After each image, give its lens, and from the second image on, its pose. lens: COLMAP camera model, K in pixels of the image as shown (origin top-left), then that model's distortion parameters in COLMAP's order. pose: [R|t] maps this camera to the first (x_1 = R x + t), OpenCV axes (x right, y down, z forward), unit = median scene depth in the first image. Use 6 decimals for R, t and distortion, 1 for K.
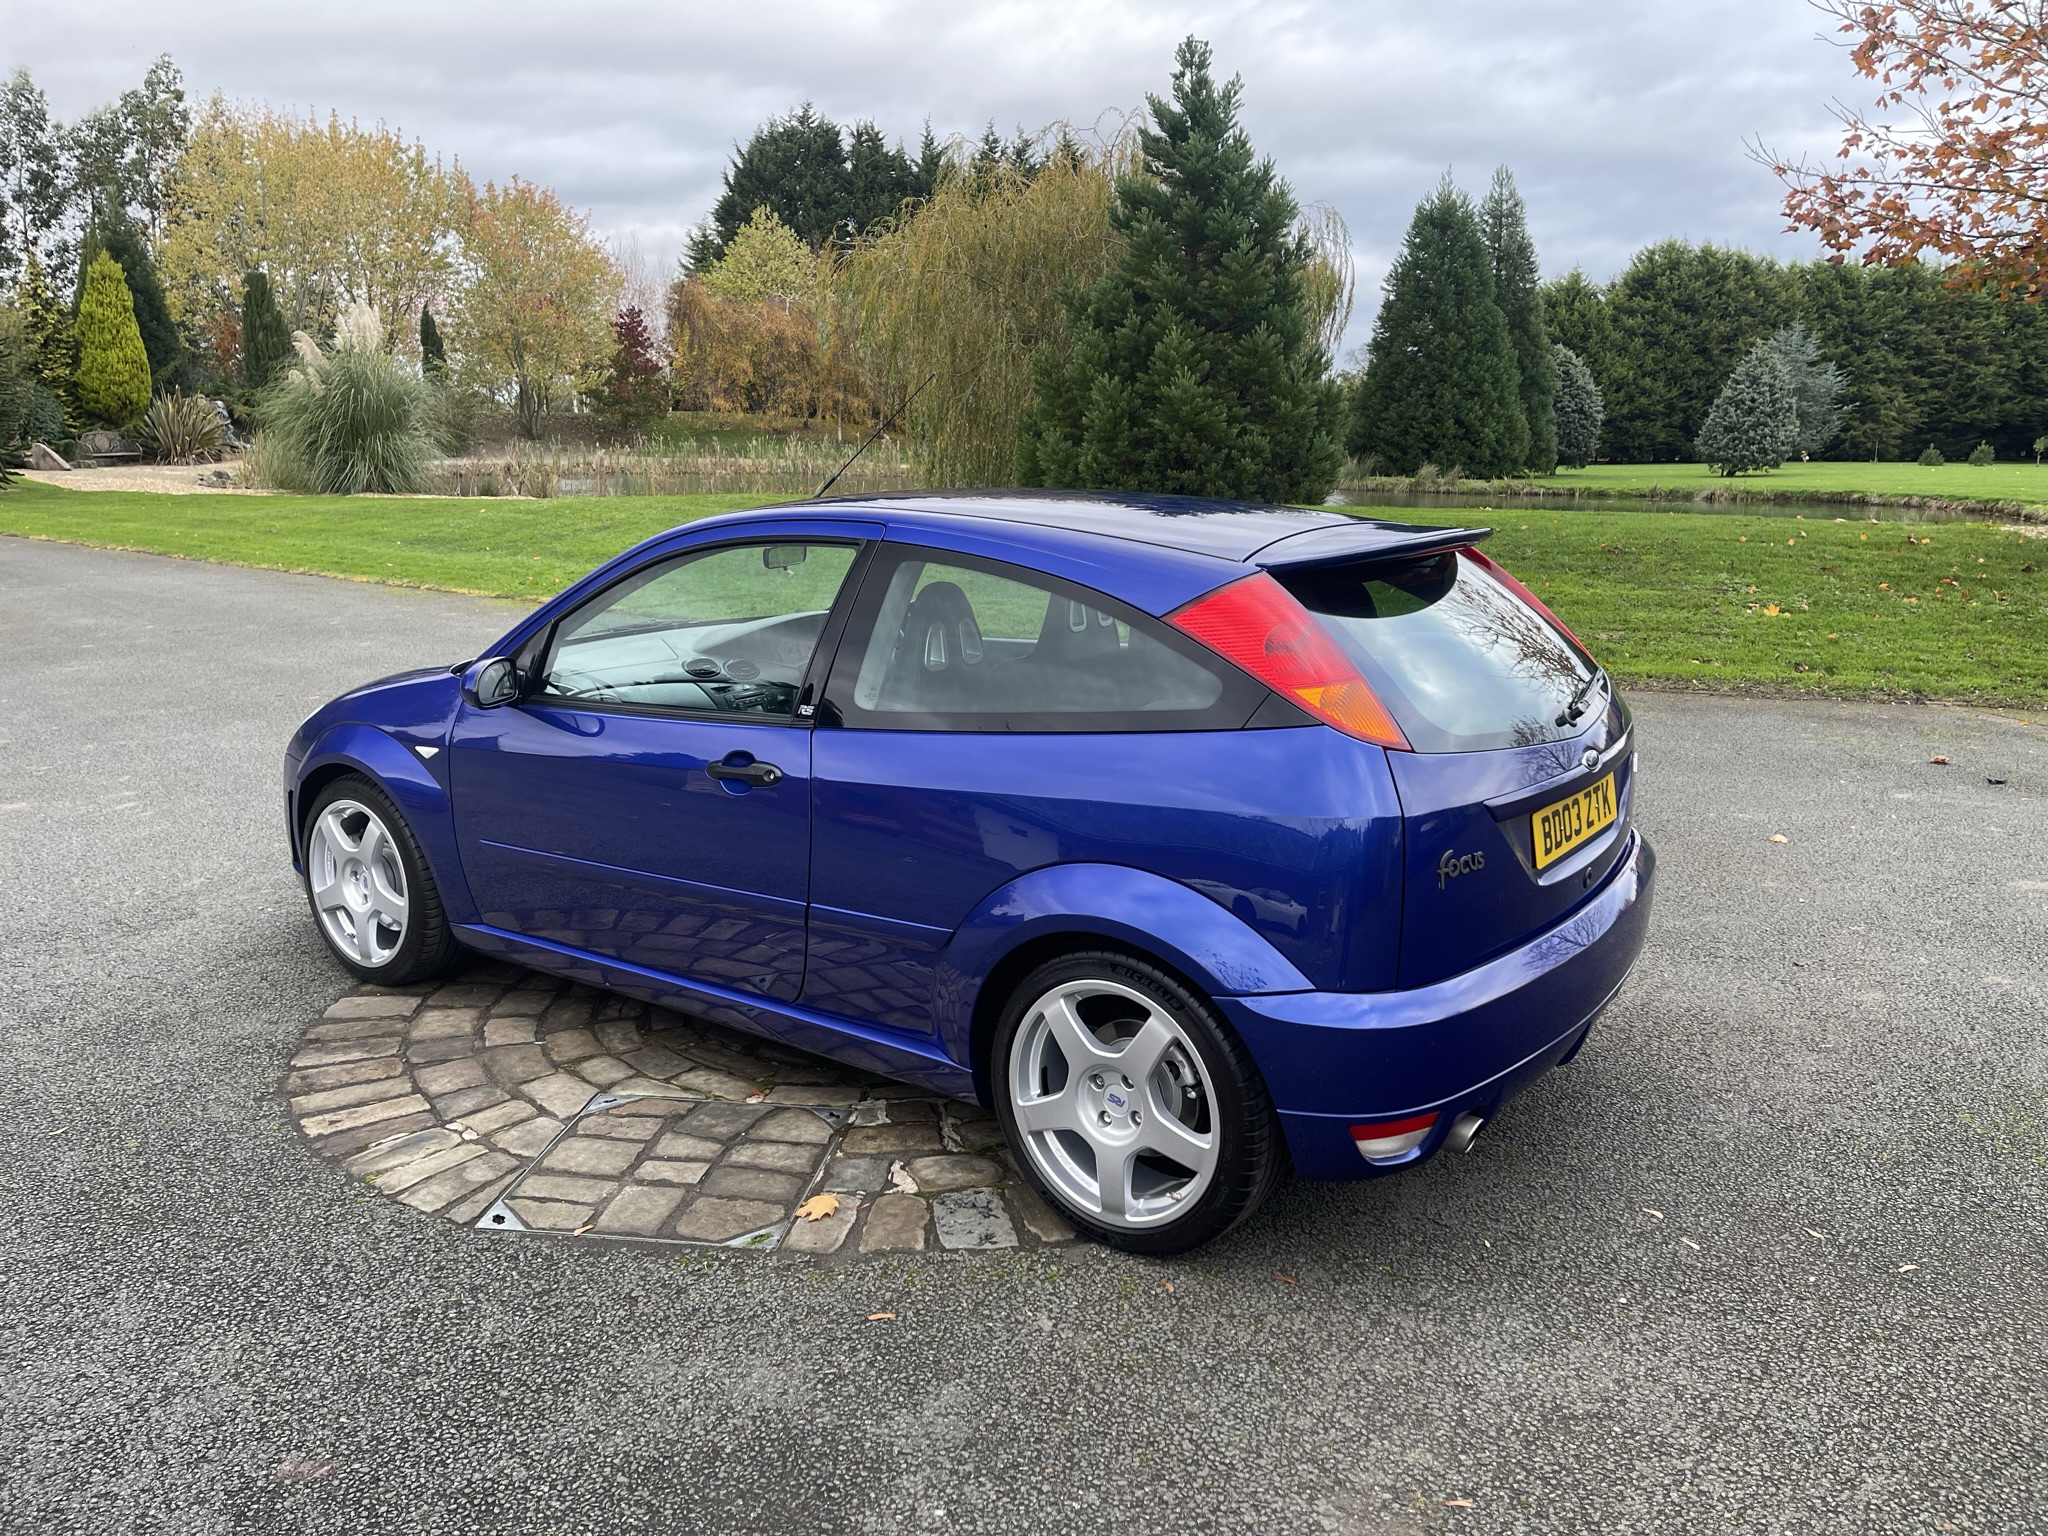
lens RADIAL K [[1562.7, 0, 1039.7], [0, 1562.7, 729.1], [0, 0, 1]] dist [0.093726, -0.126589]
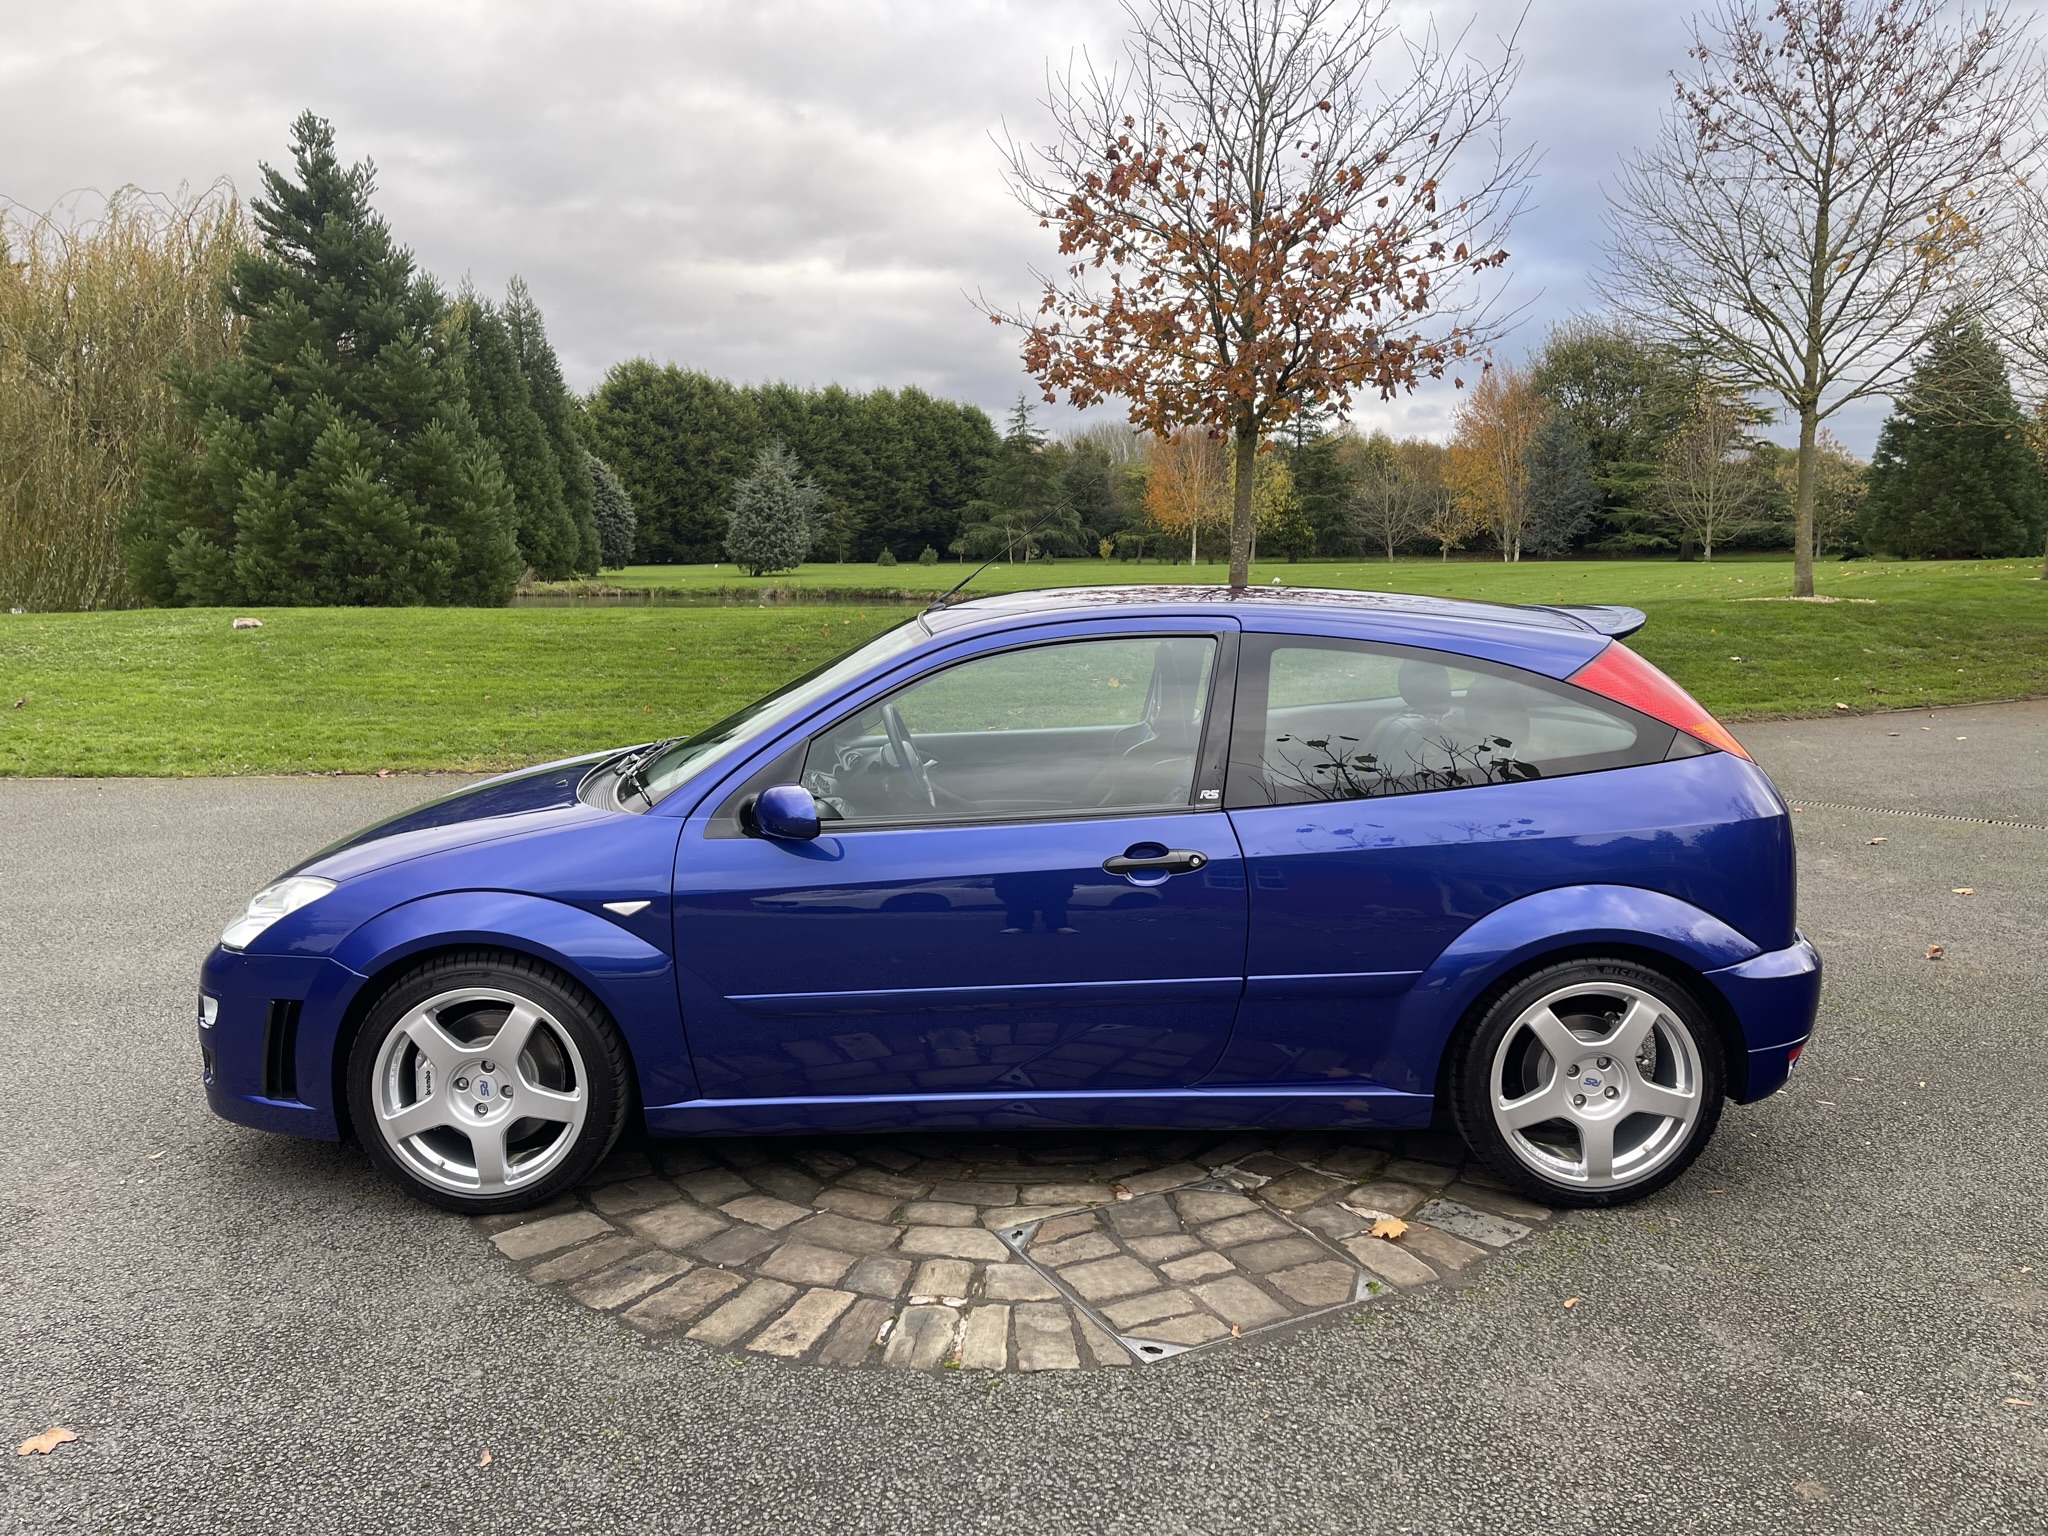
lens RADIAL K [[1562.7, 0, 1029.8], [0, 1562.7, 733.5], [0, 0, 1]] dist [0.093726, -0.126589]
pose [[0.804493, -0.077784, 0.588846, -0.139201], [0.113394, 0.993267, -0.023714, -0.006863], [-0.583037, 0.085849, 0.807897, 0.035562]]
